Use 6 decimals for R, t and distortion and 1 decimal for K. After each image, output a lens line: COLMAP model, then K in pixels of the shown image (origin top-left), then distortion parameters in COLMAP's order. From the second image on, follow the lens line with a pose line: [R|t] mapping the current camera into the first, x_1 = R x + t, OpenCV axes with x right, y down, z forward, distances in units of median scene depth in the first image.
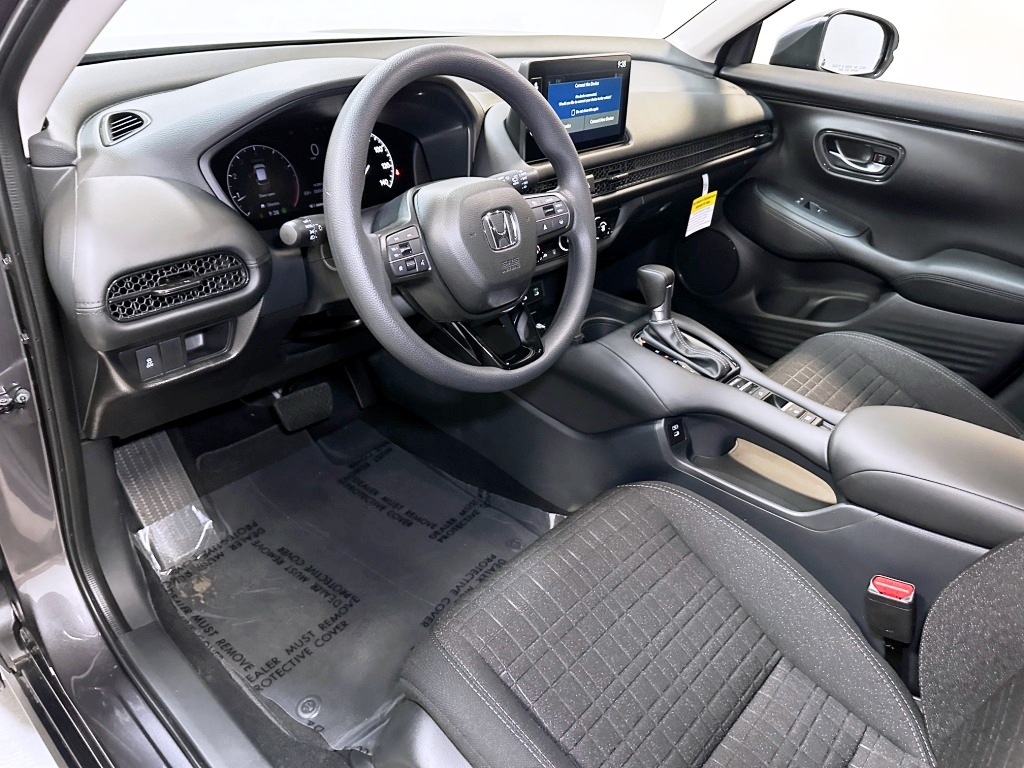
lens RADIAL K [[717.6, 0, 512.0], [0, 717.6, 384.0], [0, 0, 1]] dist [-0.033866, -0.002194]
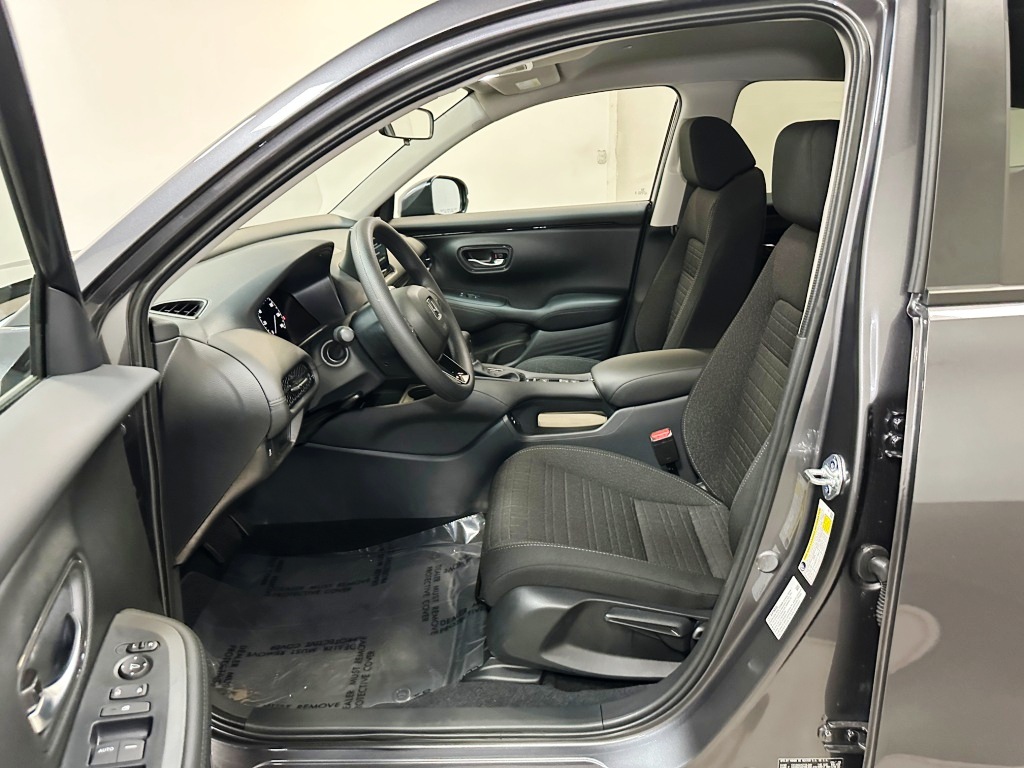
lens RADIAL K [[720.0, 0, 512.0], [0, 720.0, 384.0], [0, 0, 1]] dist [0.001130, 0.000063]
pose [[0.750527, -0.295765, 0.590958, -0.494038], [0.420353, 0.903686, -0.081575, 0.086232], [-0.509914, 0.309635, 0.802567, -0.224620]]
